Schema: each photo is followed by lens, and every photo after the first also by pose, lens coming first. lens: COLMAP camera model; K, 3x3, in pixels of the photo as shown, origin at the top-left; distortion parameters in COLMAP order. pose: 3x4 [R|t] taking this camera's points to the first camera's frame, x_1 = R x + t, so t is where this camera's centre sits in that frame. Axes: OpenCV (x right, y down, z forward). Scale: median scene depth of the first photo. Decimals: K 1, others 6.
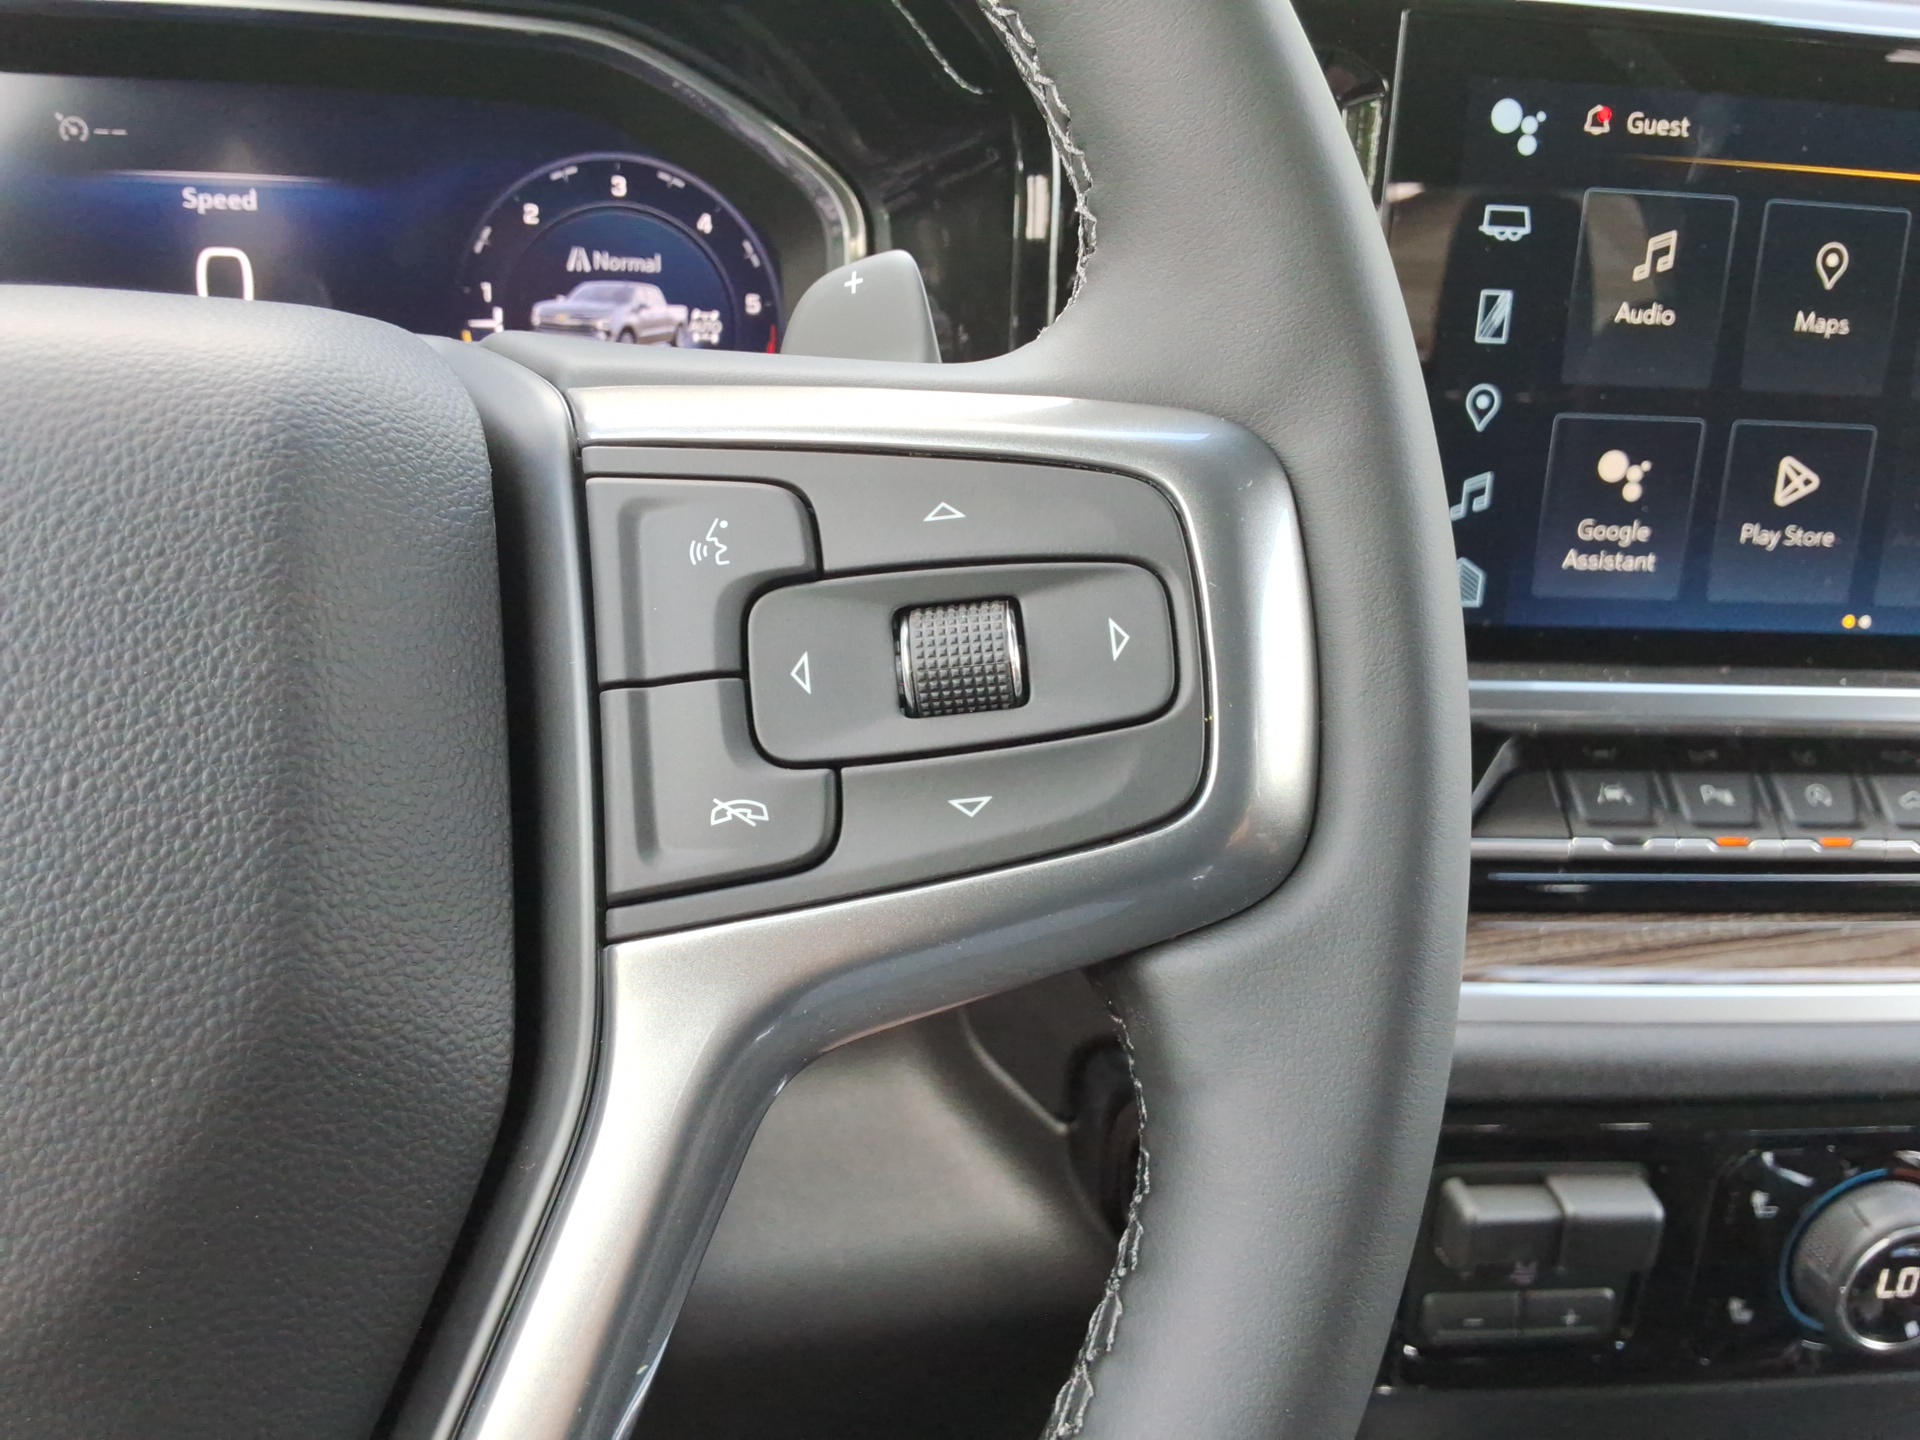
lens RADIAL K [[1625.7, 0, 964.1], [0, 1625.7, 712.1], [0, 0, 1]] dist [0.116421, -0.228286]
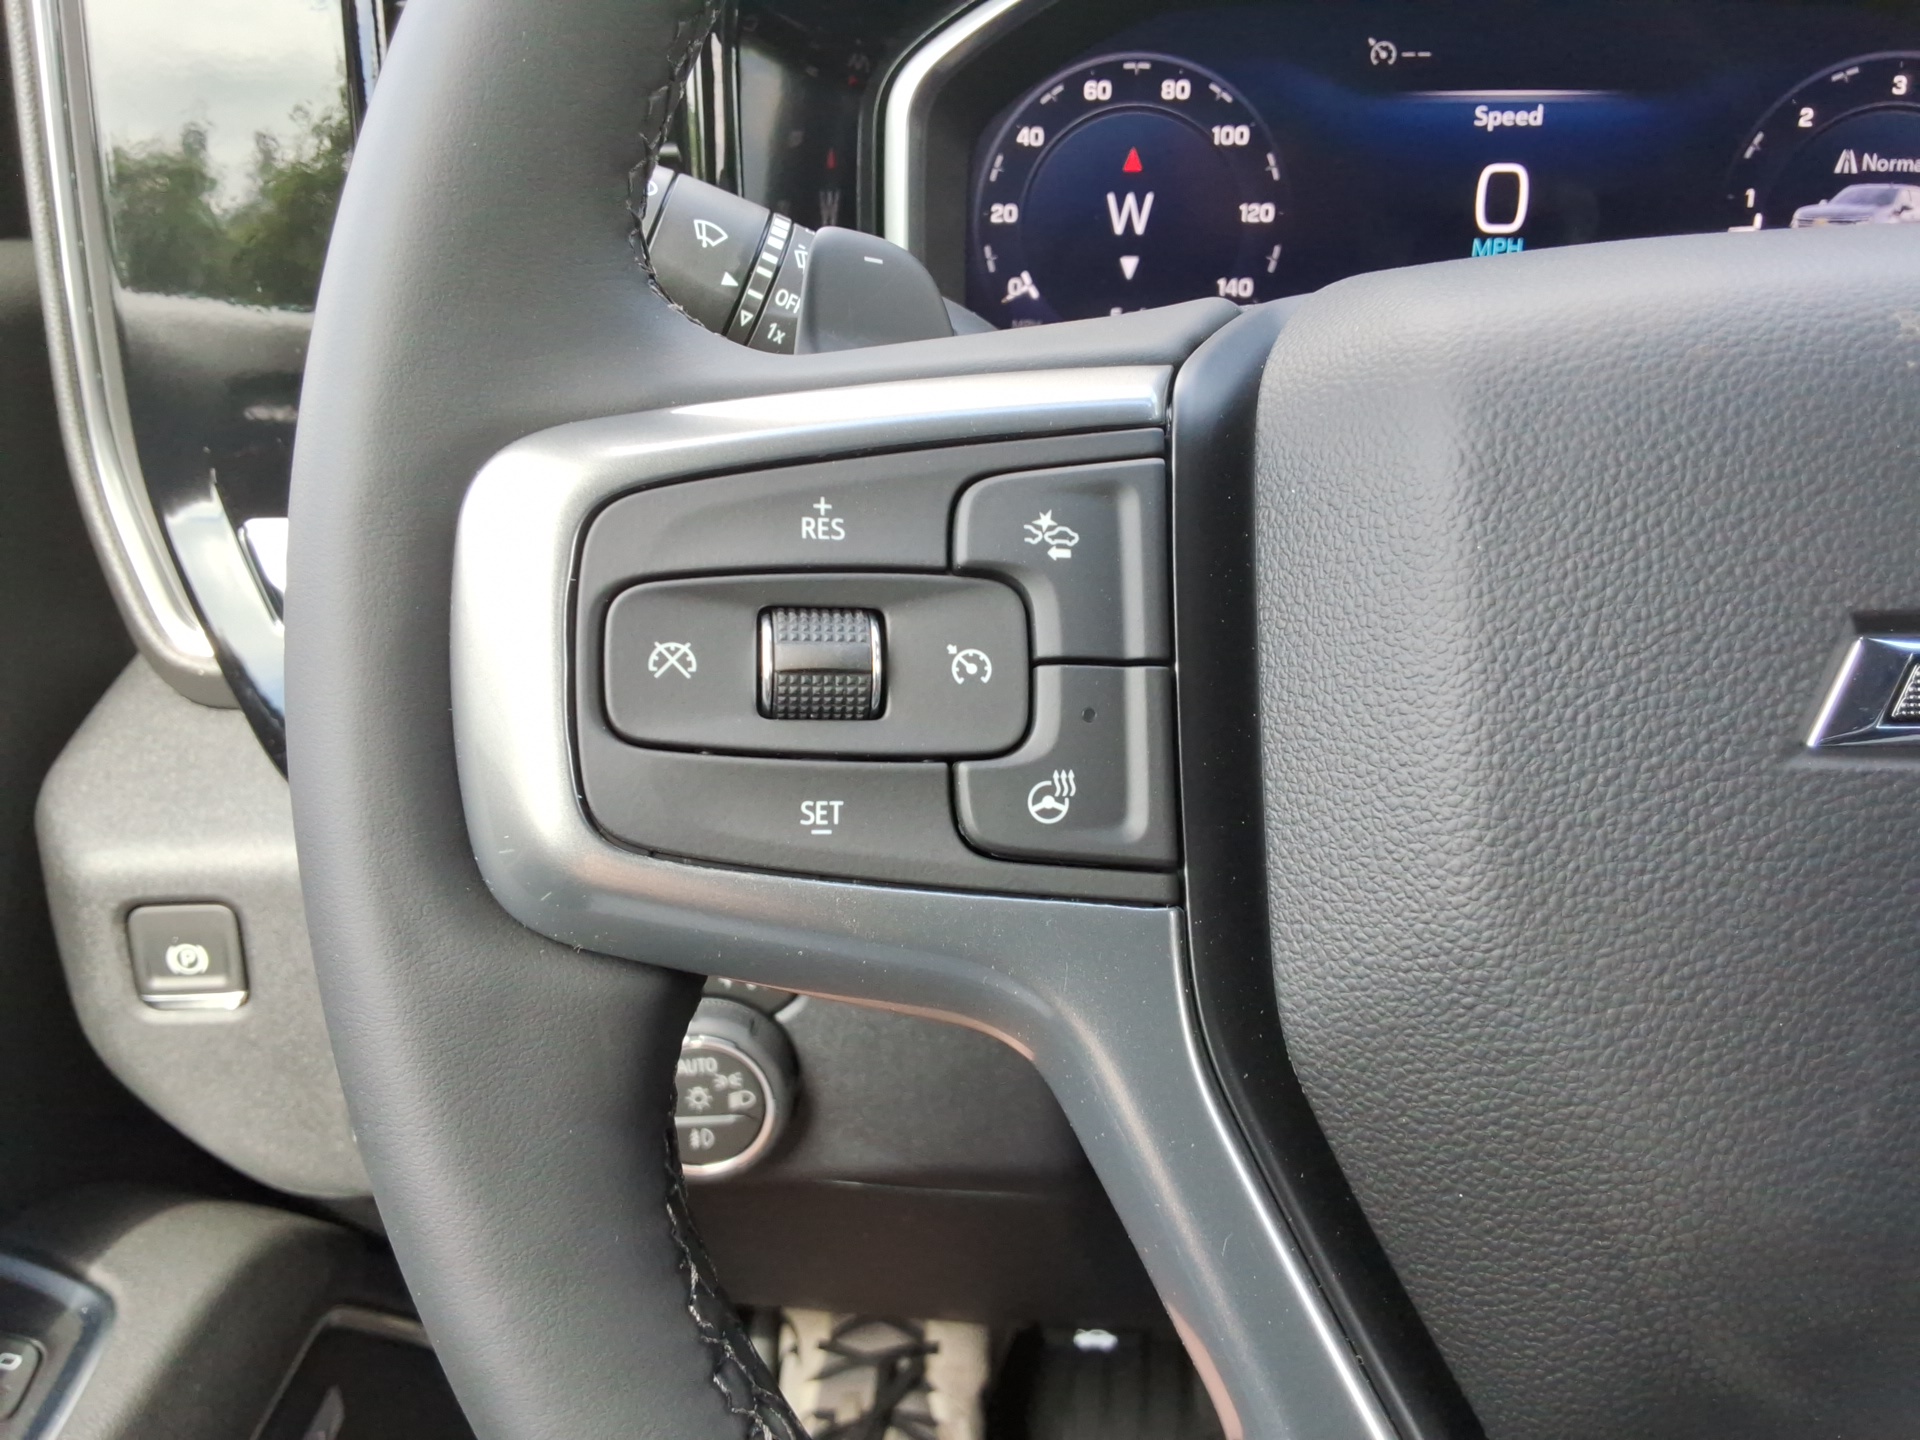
lens RADIAL K [[1596.8, 0, 960.0], [0, 1596.8, 720.0], [0, 0, 1]] dist [0.118344, -0.207250]
pose [[0.941630, 0.072274, -0.328801, -0.428850], [-0.050578, 0.995969, 0.074077, 0.011217], [0.332830, -0.053123, 0.941489, -0.106279]]
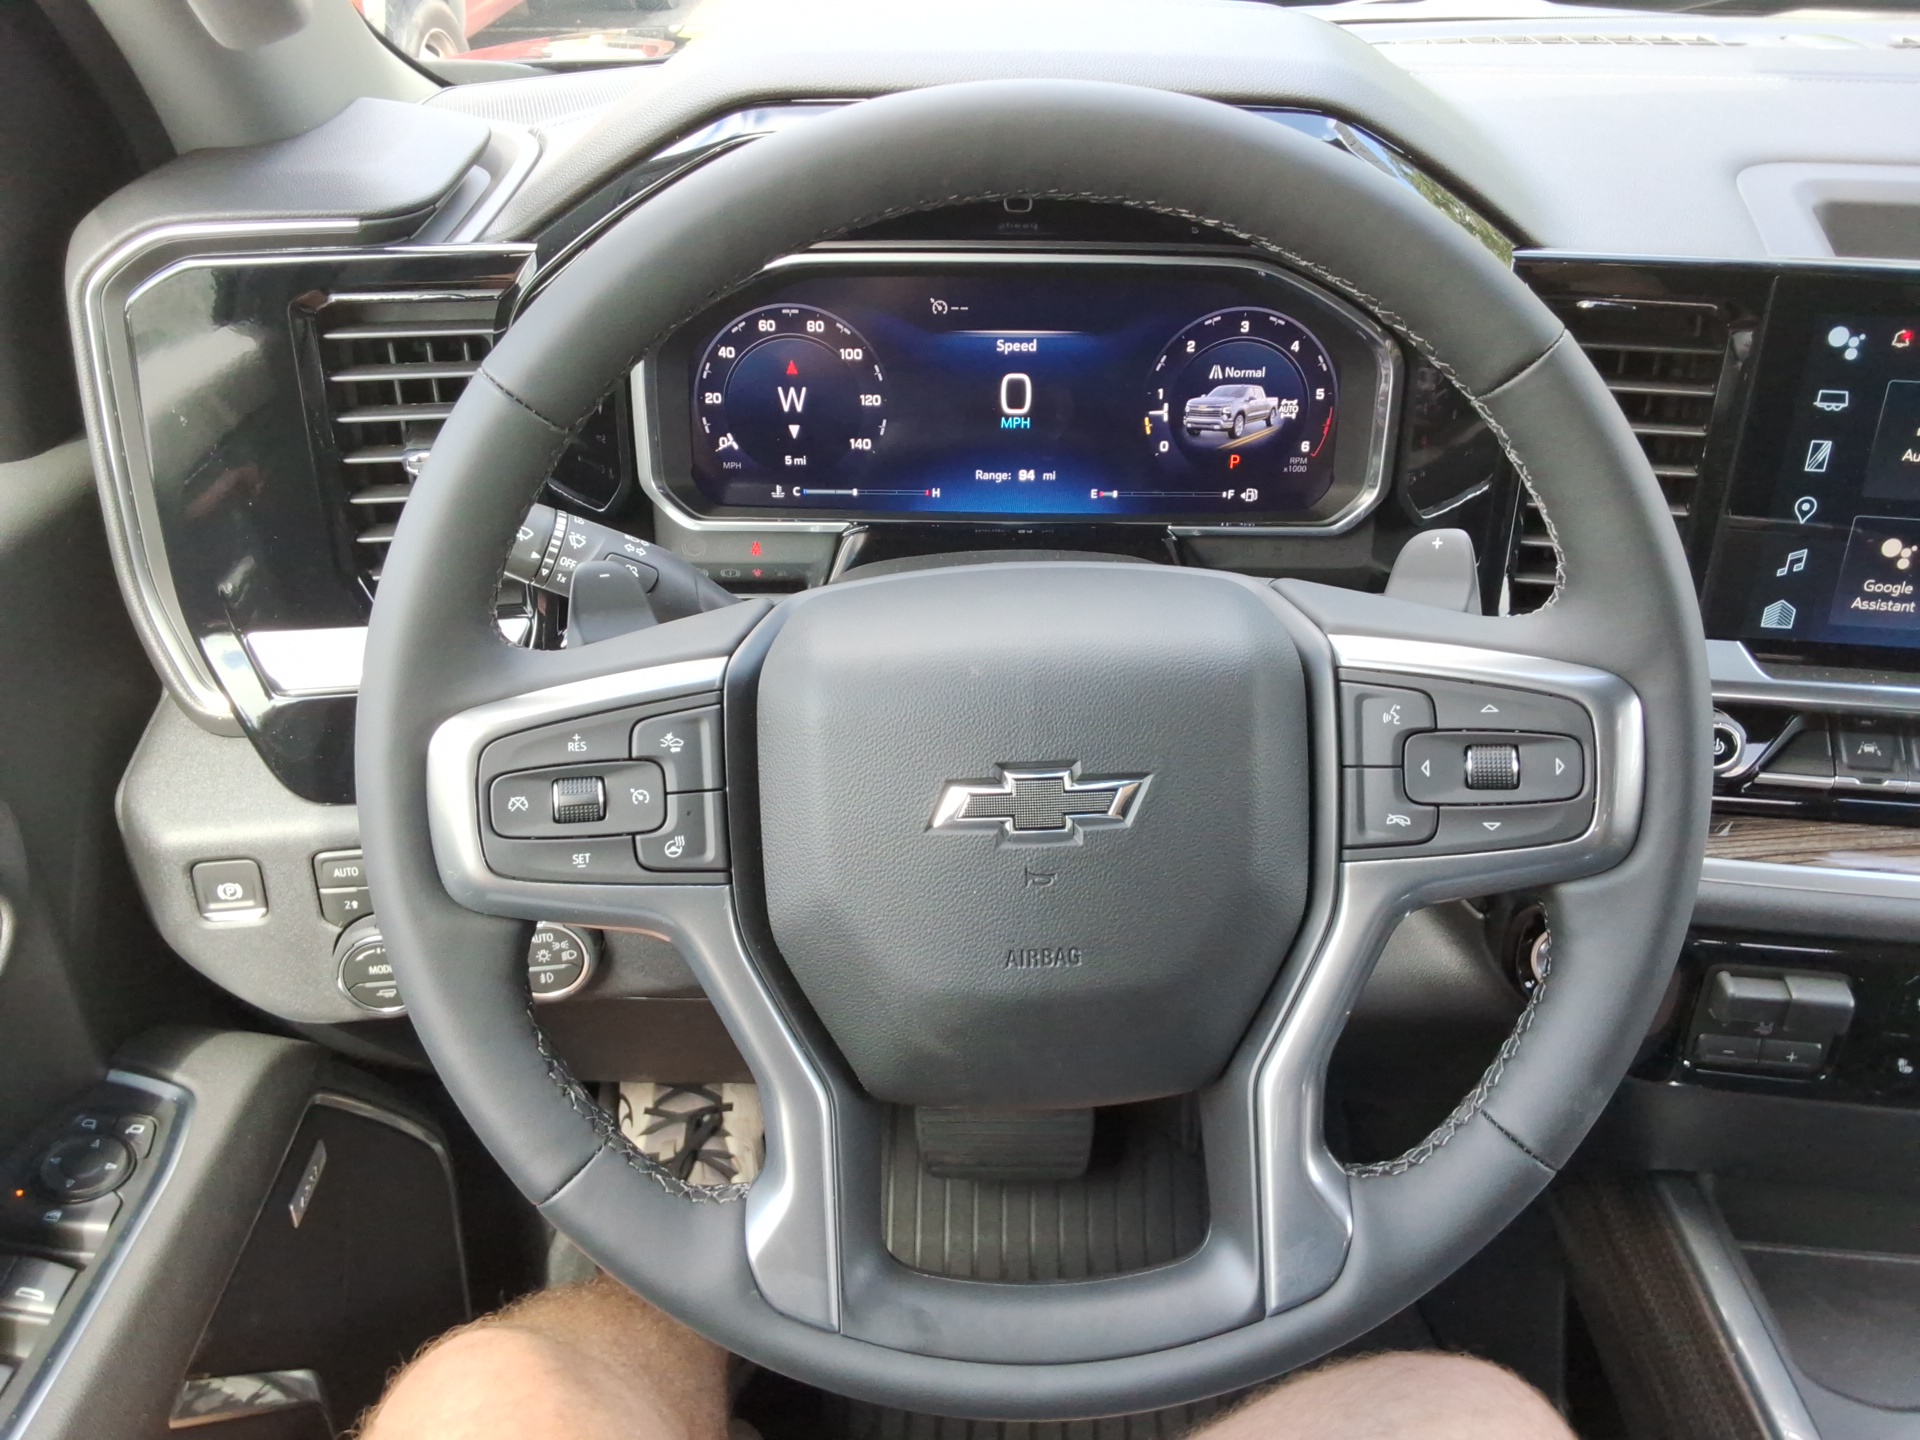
lens RADIAL K [[1557.2, 0, 970.3], [0, 1557.2, 717.5], [0, 0, 1]] dist [0.145558, -0.234797]
pose [[0.972660, 0.073985, -0.220133, -0.112583], [-0.034606, 0.983488, 0.177632, -0.226714], [0.229641, -0.165158, 0.959160, -0.674657]]
